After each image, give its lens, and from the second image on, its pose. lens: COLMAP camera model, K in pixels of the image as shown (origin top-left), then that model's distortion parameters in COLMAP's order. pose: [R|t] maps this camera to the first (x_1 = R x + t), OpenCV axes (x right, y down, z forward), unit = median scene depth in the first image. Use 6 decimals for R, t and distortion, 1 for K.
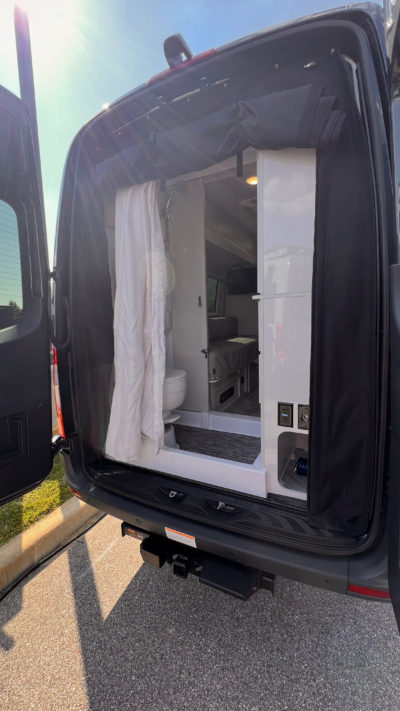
lens RADIAL K [[282.9, 0, 200.0], [0, 282.9, 355.5], [0, 0, 1]] dist [-0.001755, -0.000034]
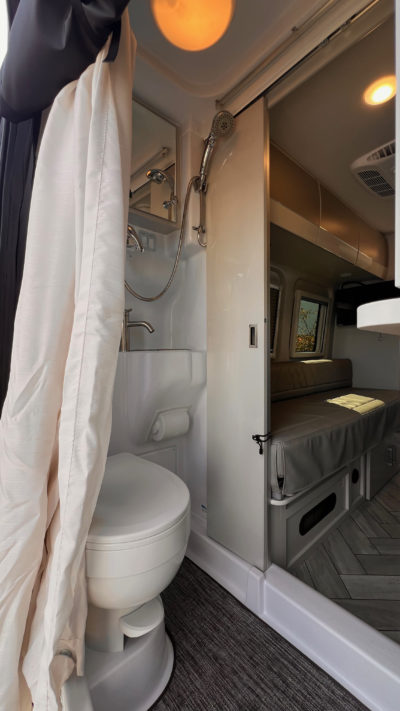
lens RADIAL K [[282.9, 0, 200.0], [0, 282.9, 355.5], [0, 0, 1]] dist [-0.001755, -0.000034]
pose [[0.925535, 0.033943, -0.377138, 0.075166], [-0.076776, 0.992109, -0.099123, -0.074598], [0.370798, 0.120697, 0.920837, 0.380838]]
